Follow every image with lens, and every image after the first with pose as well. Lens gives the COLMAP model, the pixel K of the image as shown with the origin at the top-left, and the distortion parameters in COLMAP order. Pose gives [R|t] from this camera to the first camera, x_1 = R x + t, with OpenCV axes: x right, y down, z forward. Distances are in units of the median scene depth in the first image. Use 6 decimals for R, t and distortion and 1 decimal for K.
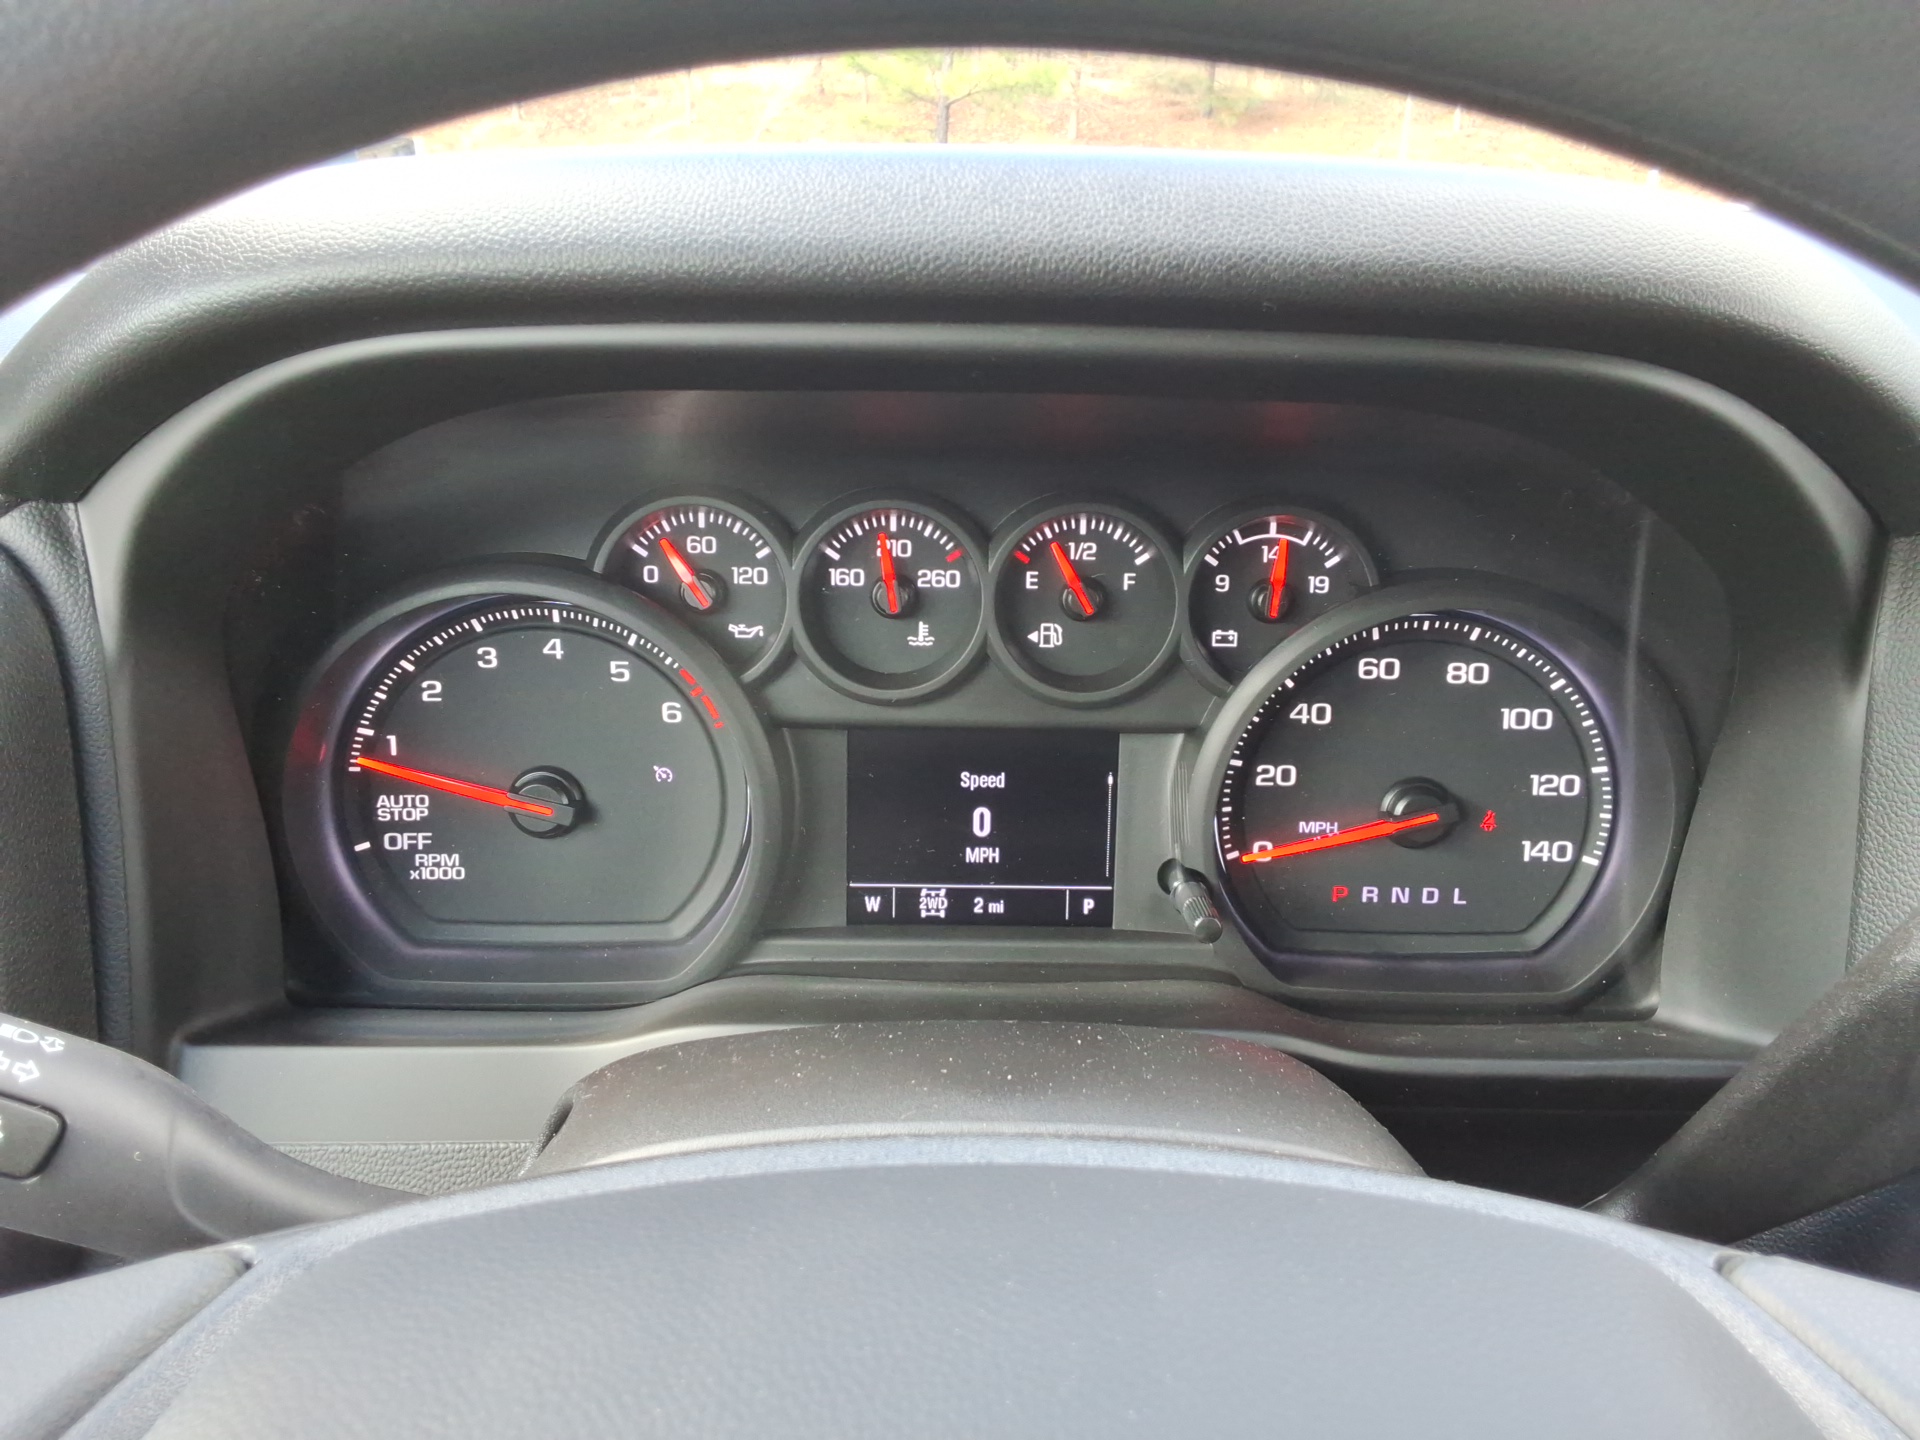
lens RADIAL K [[1542.9, 0, 970.1], [0, 1542.9, 692.8], [0, 0, 1]] dist [0.107733, -0.158617]
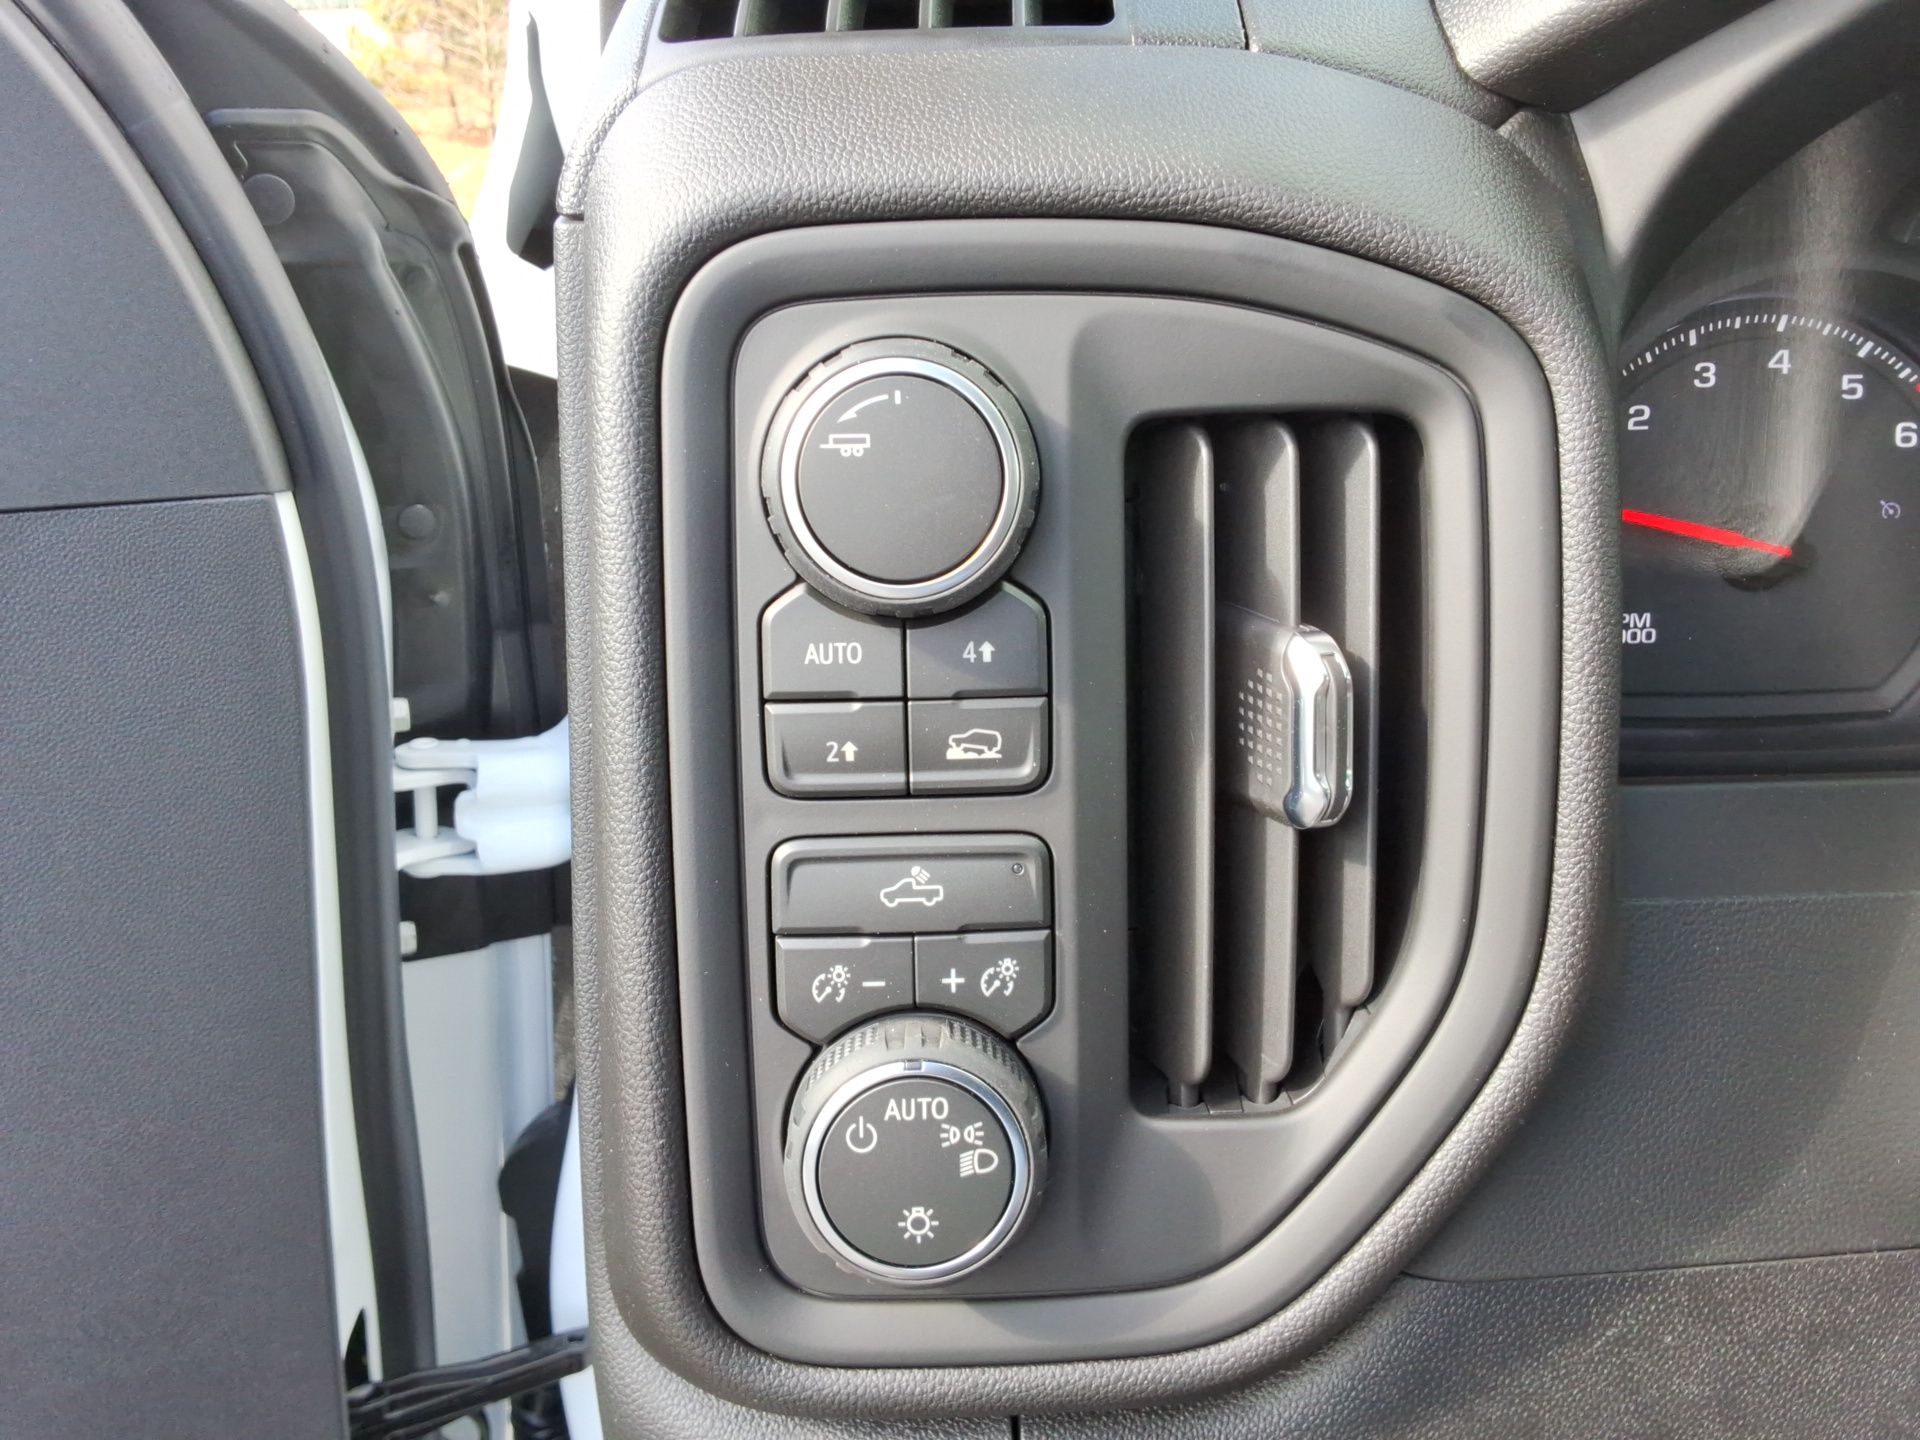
lens RADIAL K [[1542.9, 0, 989.8], [0, 1542.9, 710.8], [0, 0, 1]] dist [0.107733, -0.158617]
pose [[0.999143, -0.037915, 0.016579, -0.714912], [0.037979, 0.999272, -0.003536, 0.148076], [-0.016433, 0.004162, 0.999856, 0.141140]]
